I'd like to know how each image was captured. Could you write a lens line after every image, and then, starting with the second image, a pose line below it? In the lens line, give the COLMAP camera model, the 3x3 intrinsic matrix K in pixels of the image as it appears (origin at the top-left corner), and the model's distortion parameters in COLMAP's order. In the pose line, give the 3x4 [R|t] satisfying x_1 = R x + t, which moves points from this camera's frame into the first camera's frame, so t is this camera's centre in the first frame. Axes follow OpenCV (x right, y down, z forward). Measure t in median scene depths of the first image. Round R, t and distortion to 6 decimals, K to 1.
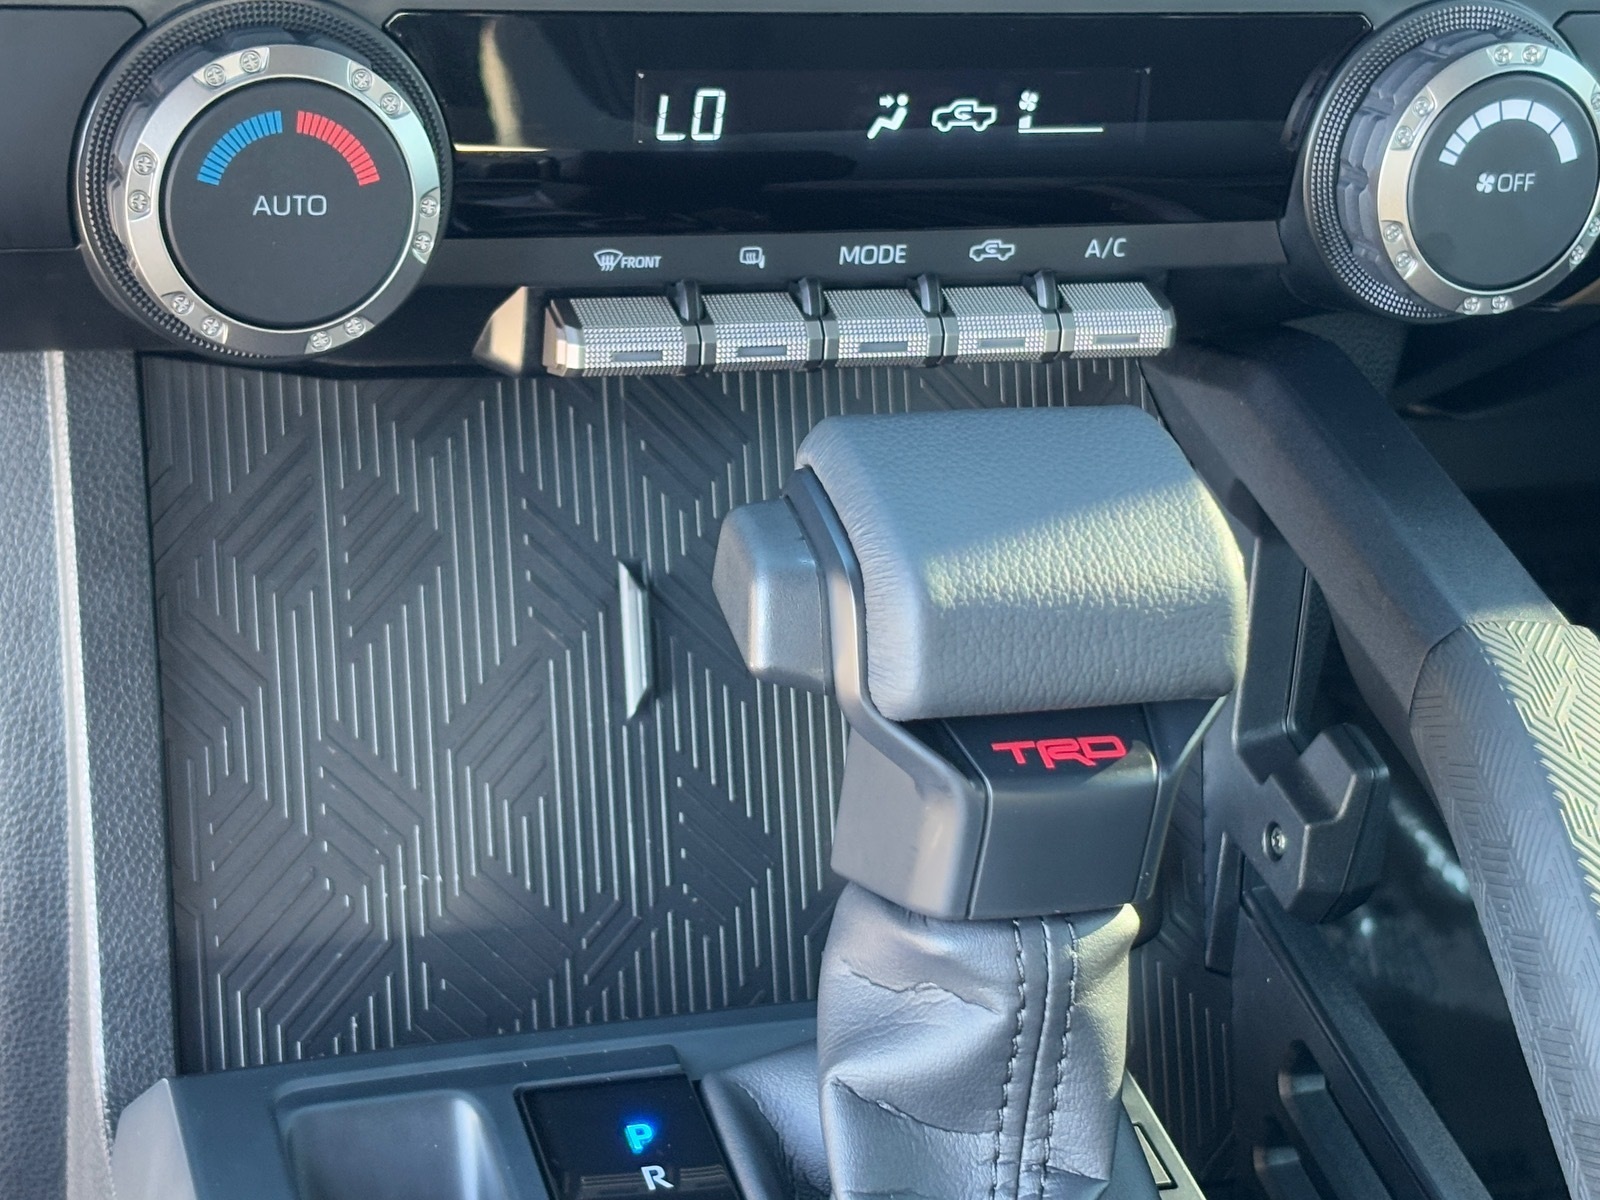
lens RADIAL K [[3144.4, 0, 813.9], [0, 3144.4, 646.2], [0, 0, 1]] dist [0.135163, 0.000000]
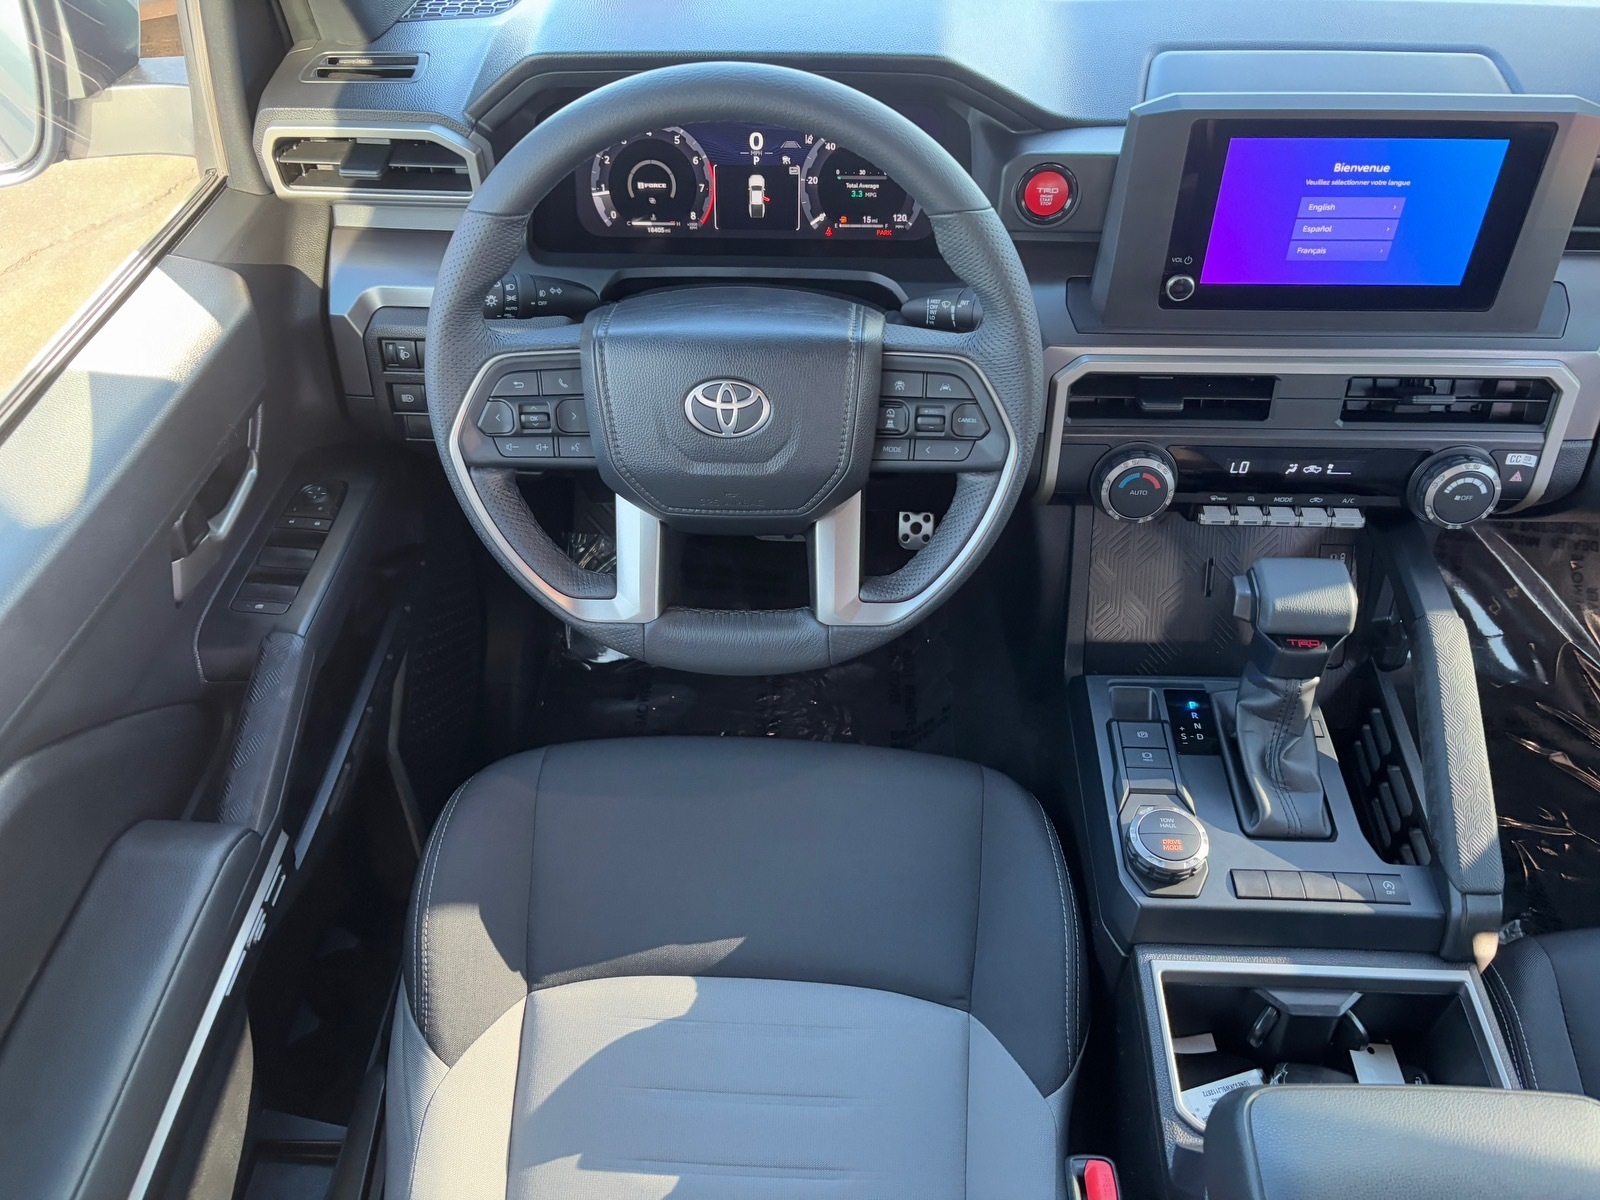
lens RADIAL K [[1230.8, 0, 797.4], [0, 1230.8, 610.7], [0, 0, 1]] dist [0.038318, -0.050384]
pose [[0.921578, 0.143531, -0.360684, 0.038019], [-0.078100, 0.978691, 0.189909, -0.243015], [0.380256, -0.146846, 0.913149, -0.712382]]
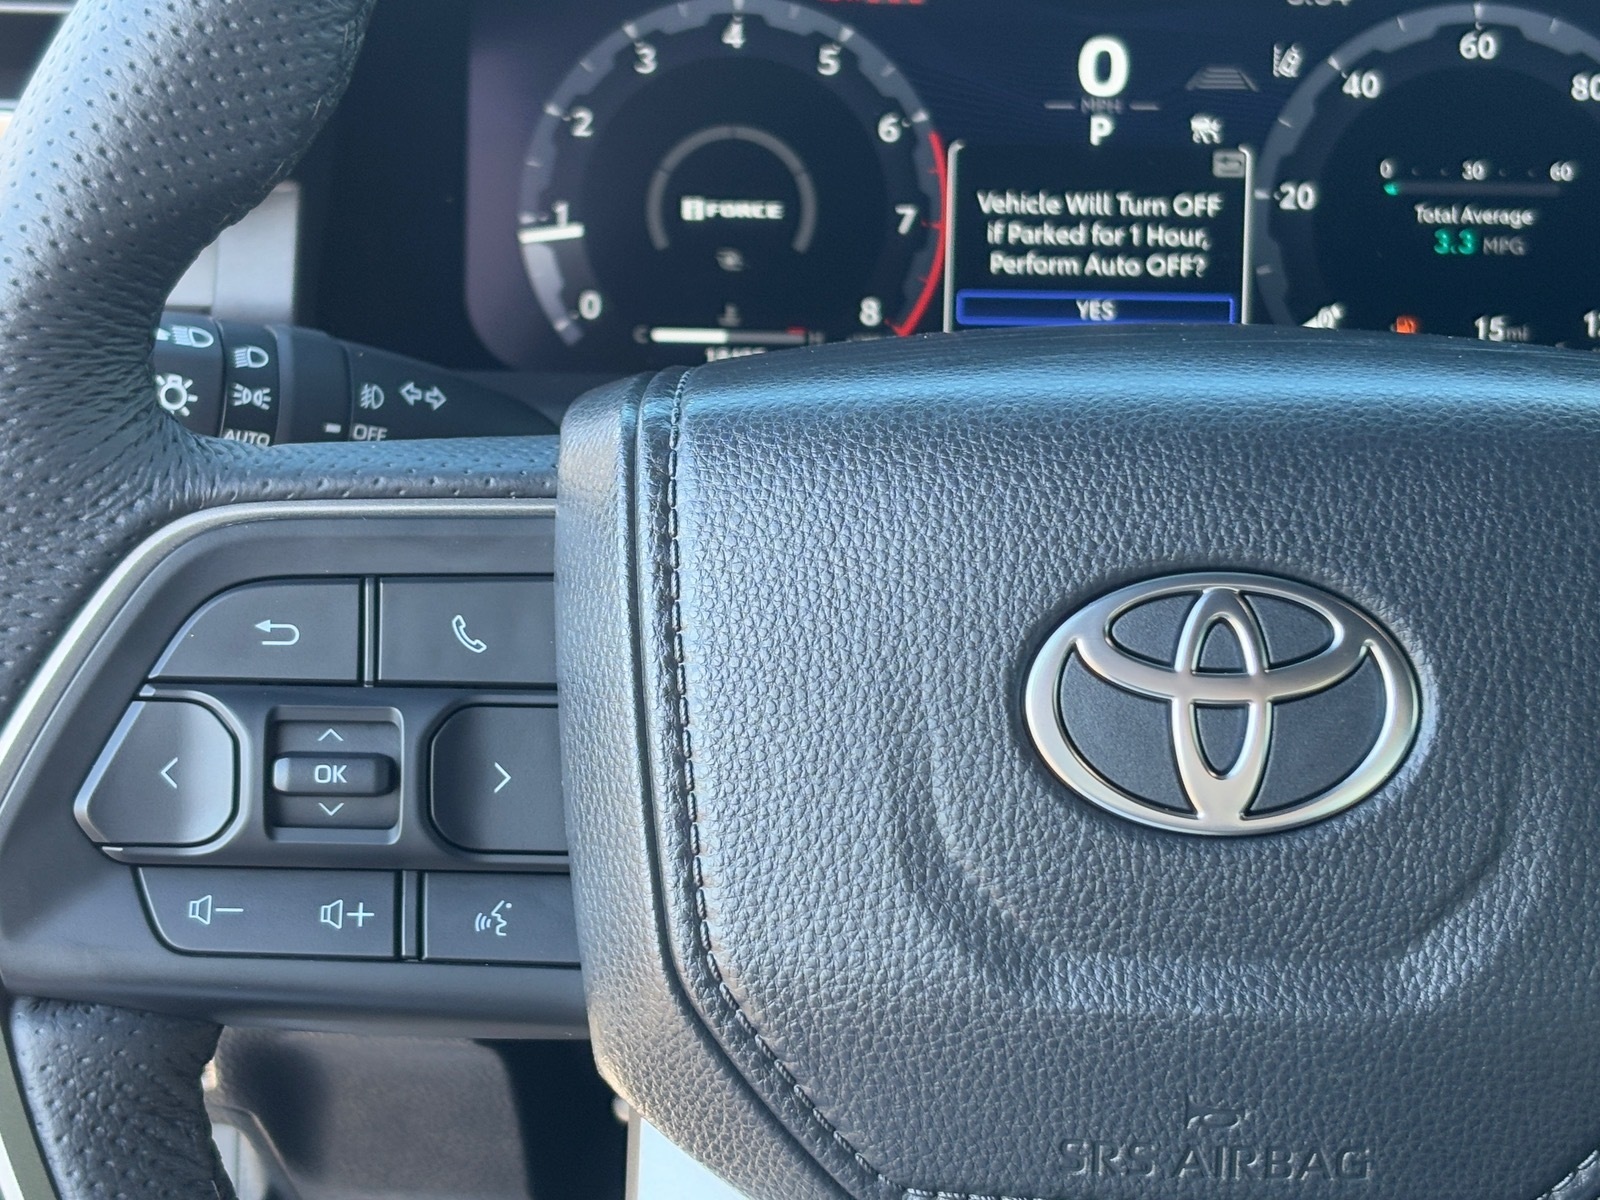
lens RADIAL K [[3144.4, 0, 748.6], [0, 3144.4, 585.6], [0, 0, 1]] dist [0.135163, 0.000000]
pose [[0.919151, -0.000884, -0.393905, -0.340315], [-0.099861, 0.966806, -0.235187, -0.042883], [0.381038, 0.255508, 0.888553, -0.226153]]
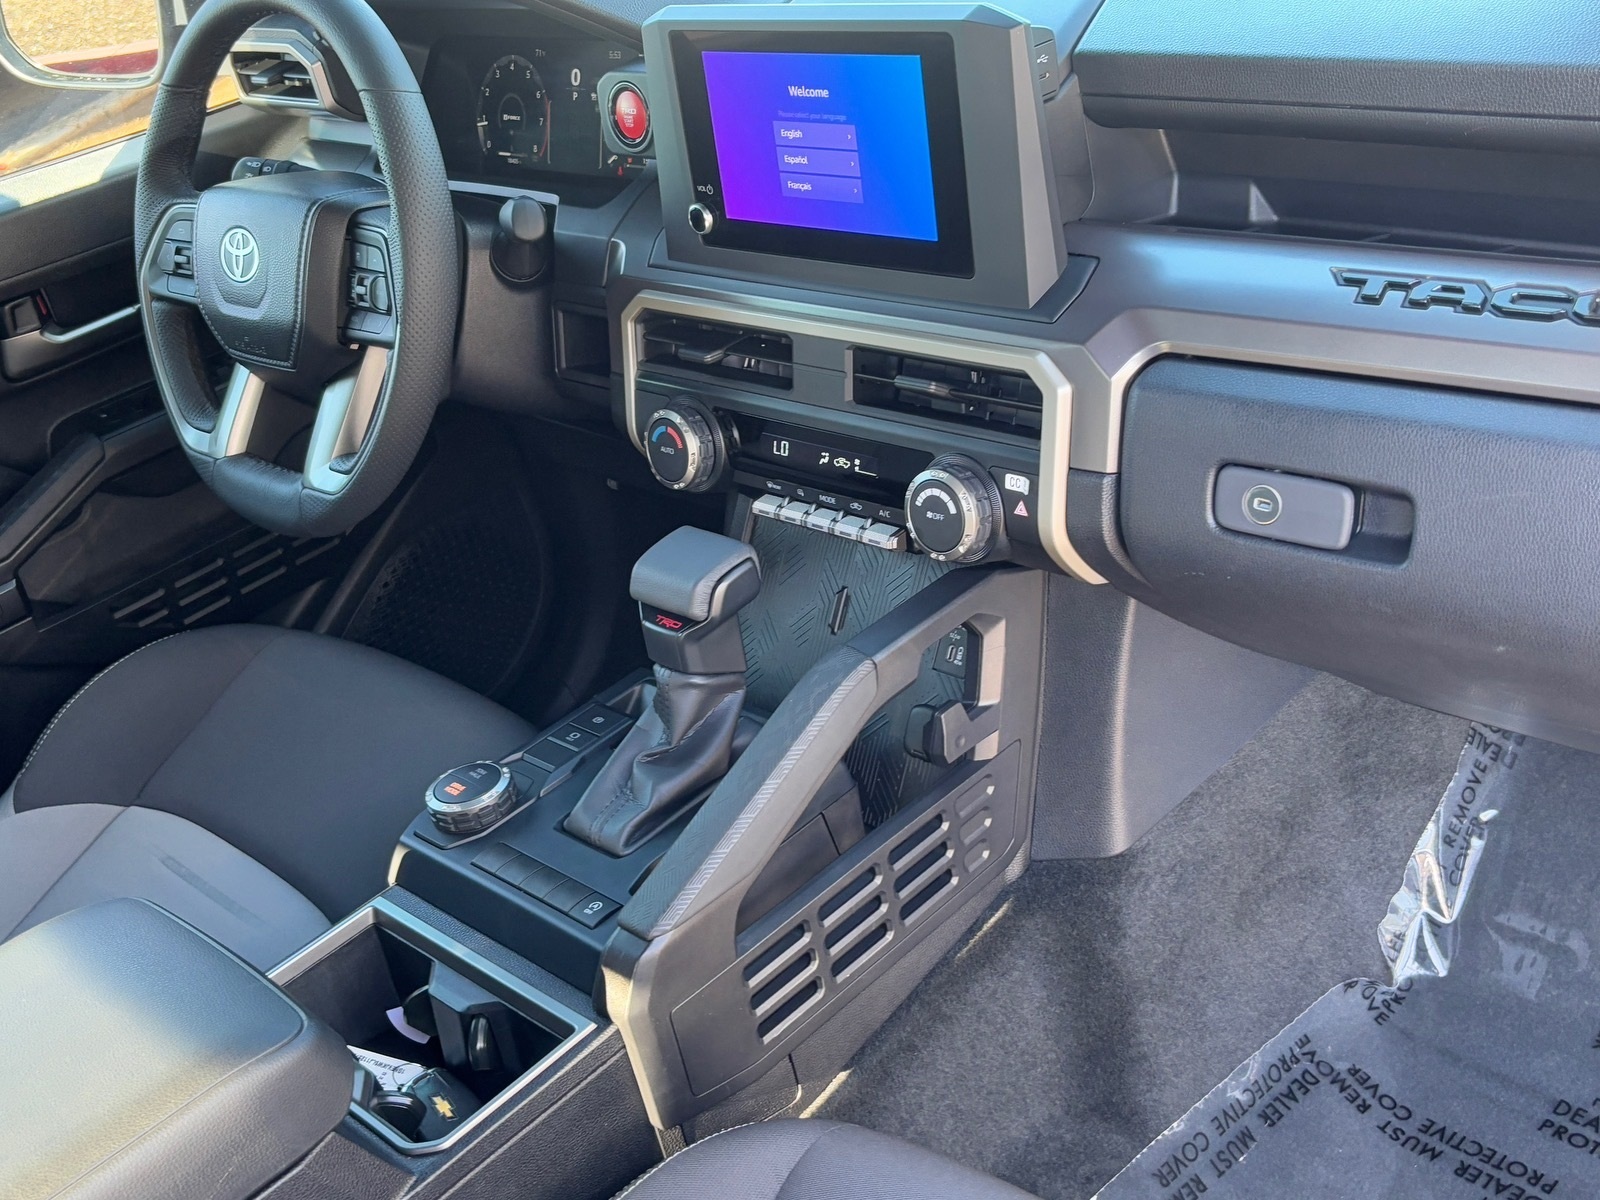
lens RADIAL K [[1835.6, 0, 806.0], [0, 1835.6, 617.2], [0, 0, 1]] dist [0.070346, 0.000000]
pose [[0.410287, 0.235535, -0.881015, 1.756229], [-0.268974, 0.954350, 0.129880, -0.255196], [0.871388, 0.183682, 0.454910, 0.144139]]
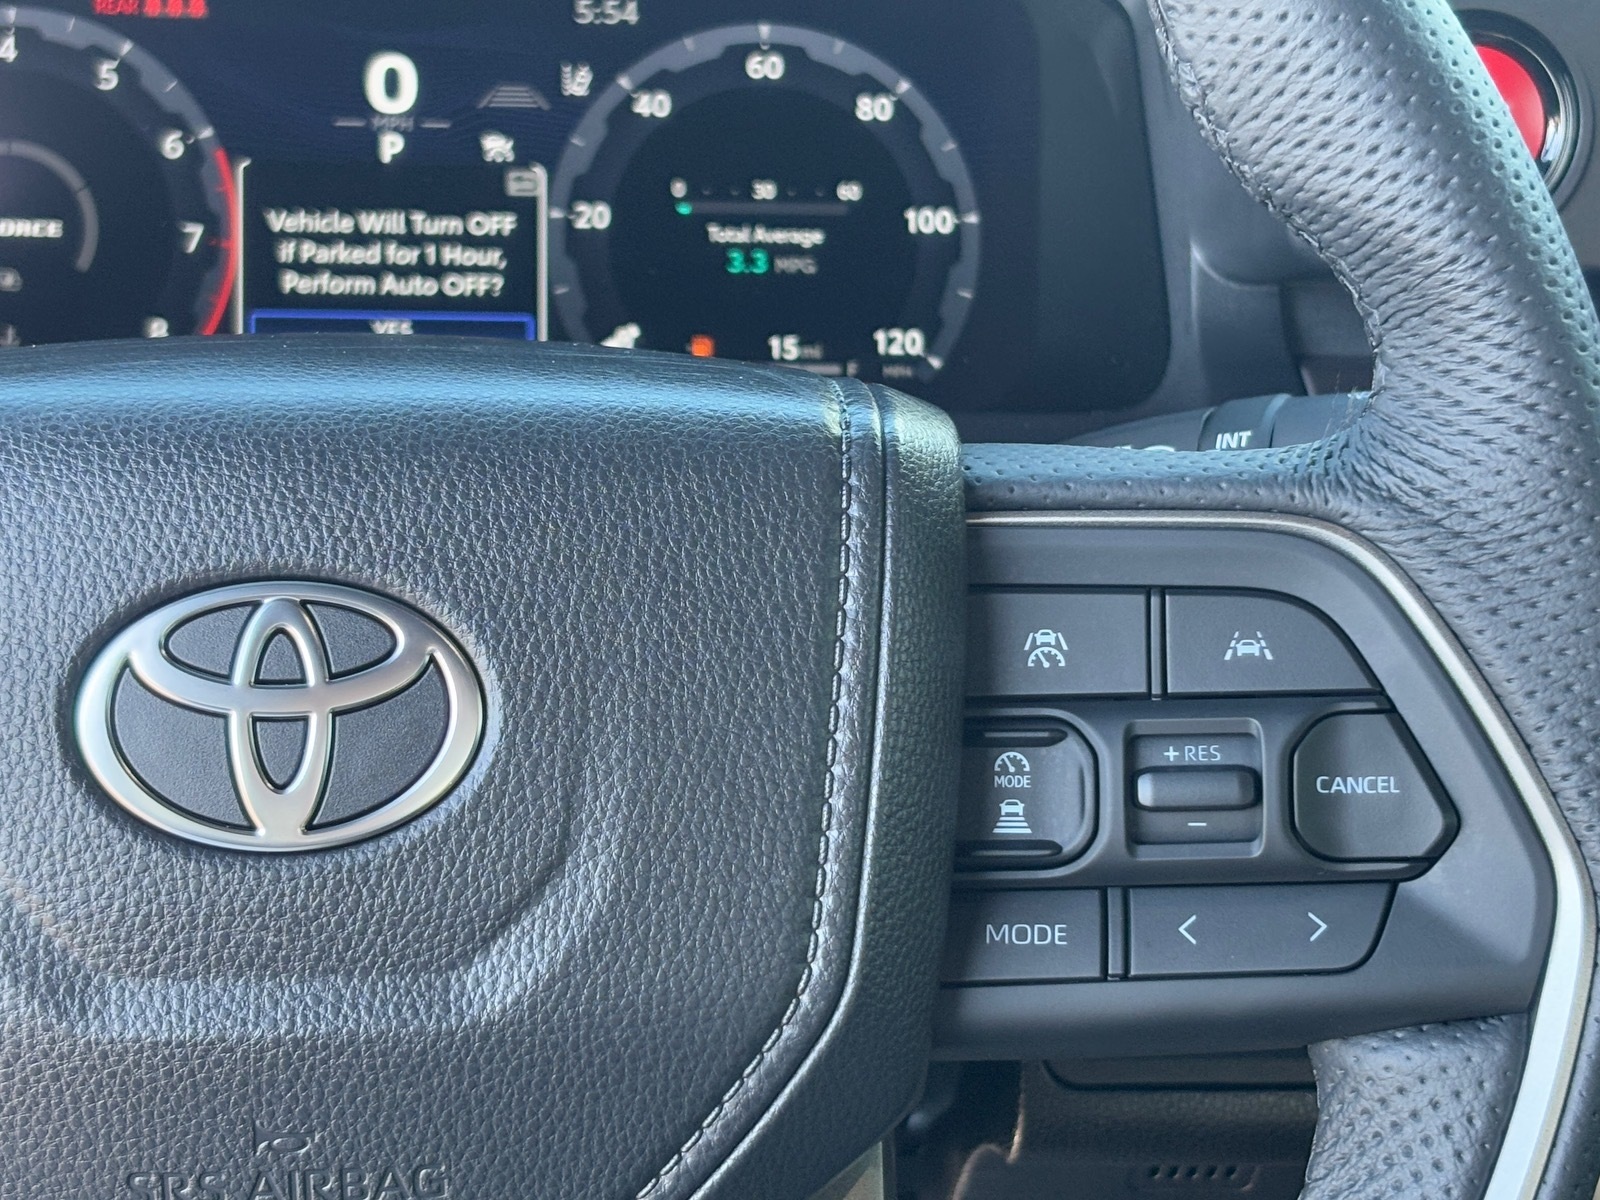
lens RADIAL K [[3144.4, 0, 834.5], [0, 3144.4, 597.1], [0, 0, 1]] dist [0.135163, 0.000000]
pose [[0.963020, -0.024648, -0.268298, -0.214765], [-0.046463, 0.965695, -0.255489, -0.048889], [0.265392, 0.258507, 0.928839, -0.163526]]
